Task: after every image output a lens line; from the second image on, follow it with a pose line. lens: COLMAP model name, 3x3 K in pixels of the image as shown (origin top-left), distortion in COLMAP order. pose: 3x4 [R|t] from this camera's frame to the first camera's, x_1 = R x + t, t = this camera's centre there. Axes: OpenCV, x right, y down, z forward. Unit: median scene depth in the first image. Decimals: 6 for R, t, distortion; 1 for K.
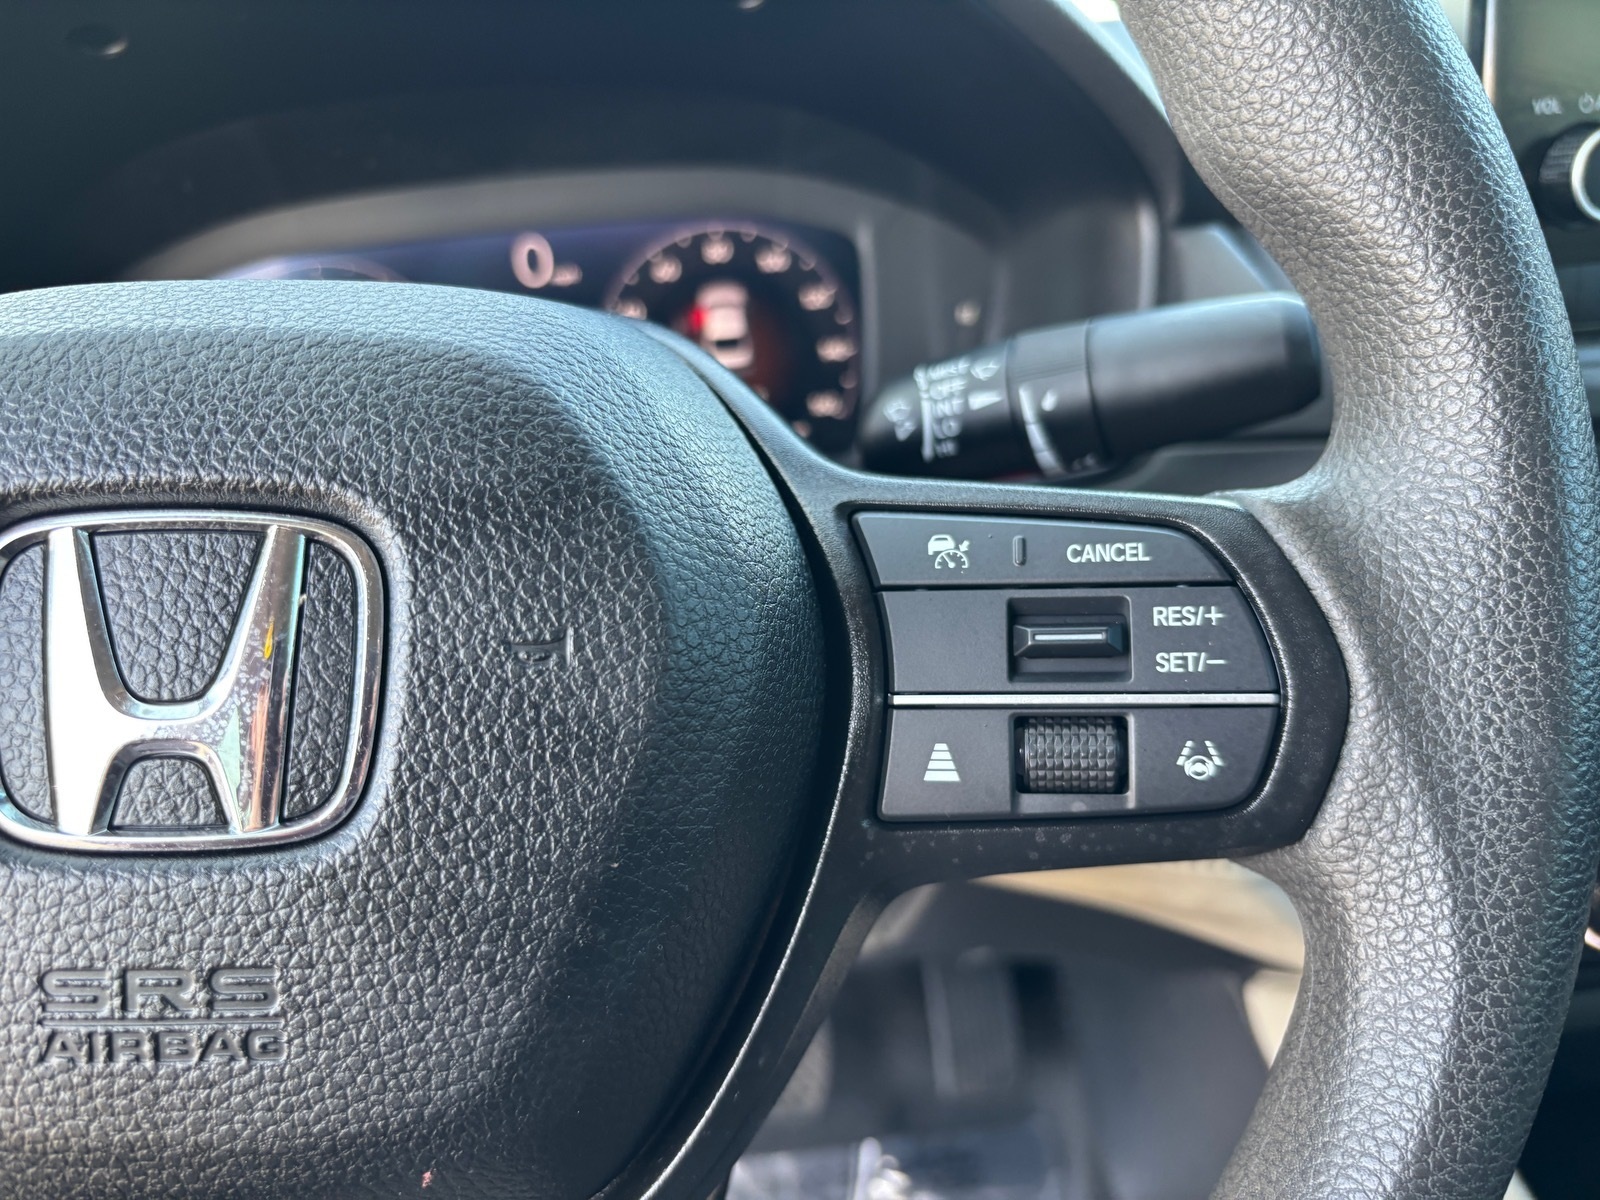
lens RADIAL K [[1284.8, 0, 800.0], [0, 1284.8, 600.0], [0, 0, 1]] dist [-0.009724, -0.014321]
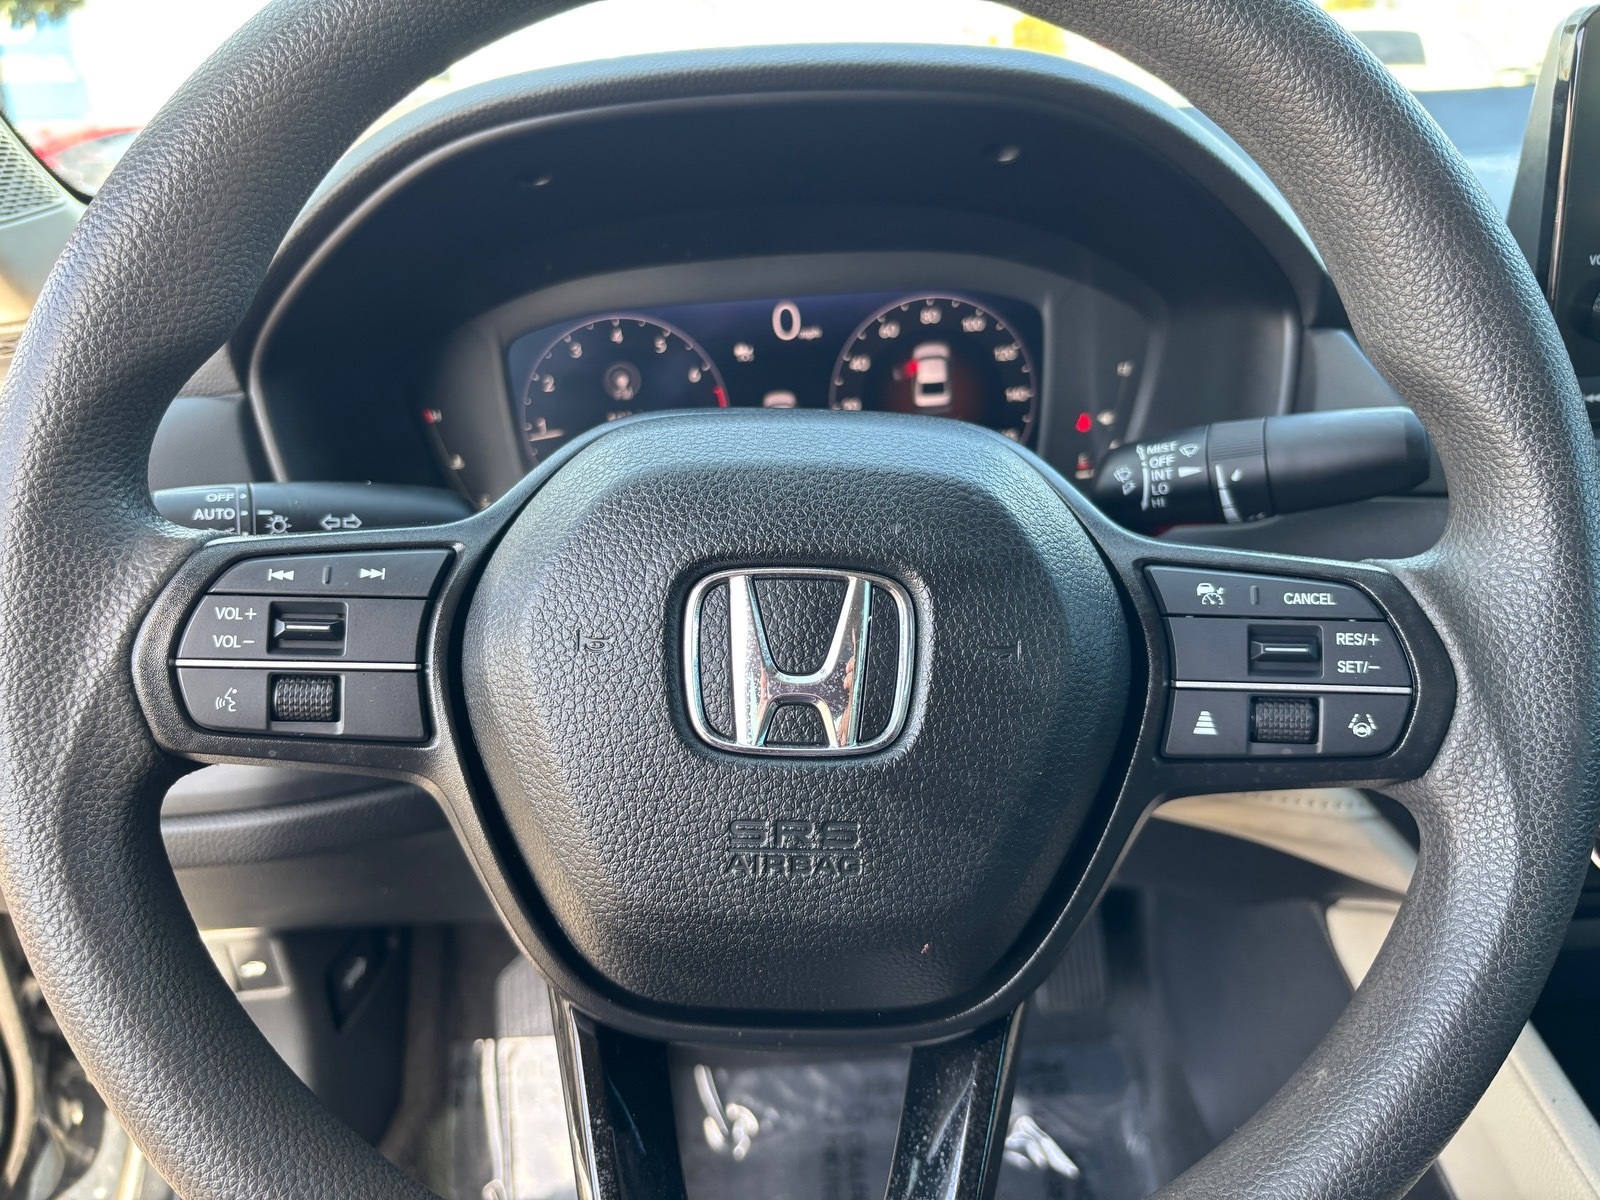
lens RADIAL K [[1255.8, 0, 812.6], [0, 1255.8, 582.4], [0, 0, 1]] dist [0.032911, -0.057084]
pose [[0.999272, 0.029269, -0.024482, -0.380309], [-0.028827, 0.999418, 0.018242, -0.073211], [0.025002, -0.017523, 0.999534, -0.672771]]
